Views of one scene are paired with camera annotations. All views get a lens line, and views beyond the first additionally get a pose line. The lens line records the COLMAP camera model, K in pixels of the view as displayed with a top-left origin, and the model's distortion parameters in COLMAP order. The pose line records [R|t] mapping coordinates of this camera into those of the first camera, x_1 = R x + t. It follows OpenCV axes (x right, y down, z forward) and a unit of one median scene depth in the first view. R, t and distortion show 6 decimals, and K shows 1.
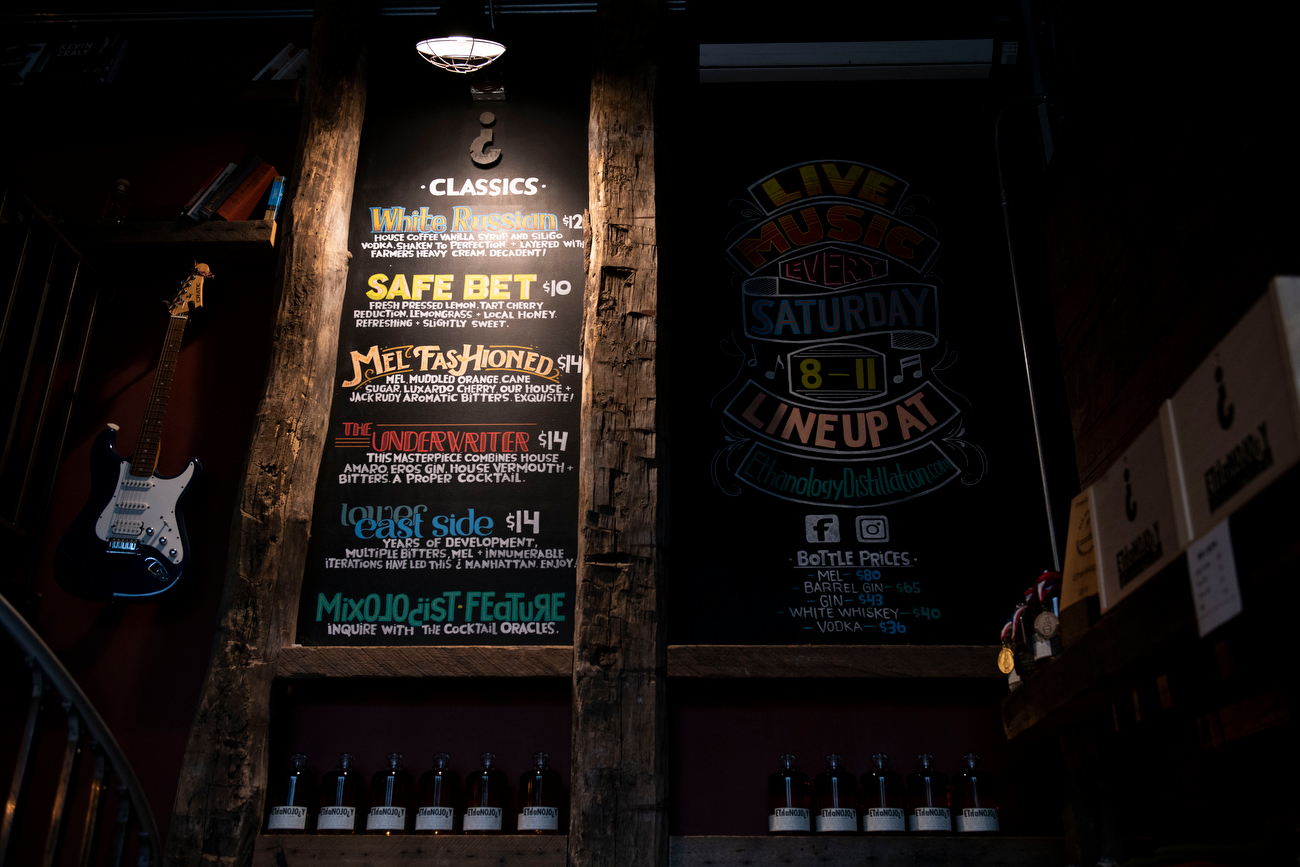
lens RADIAL K [[1197.6, 0, 654.3], [0, 1197.6, 435.2], [0, 0, 1]] dist [0.008592, 0.000000]
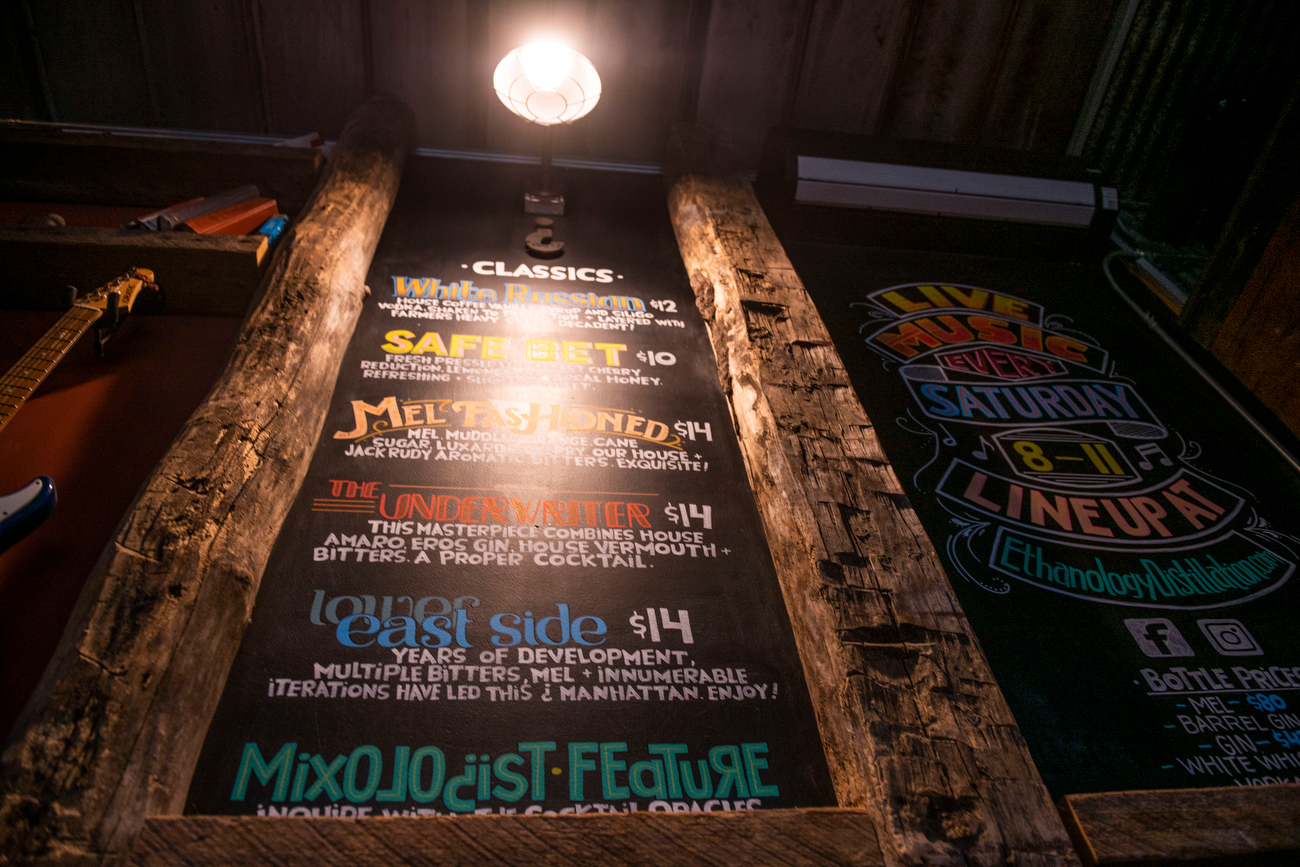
lens RADIAL K [[888.4, 0, 645.1], [0, 888.4, 431.9], [0, 0, 1]] dist [-0.051466, -0.006942]
pose [[0.983059, 0.067796, 0.170293, -0.187412], [0.025742, 0.868803, -0.494489, 0.190865], [-0.181475, 0.490495, 0.852339, 0.605593]]
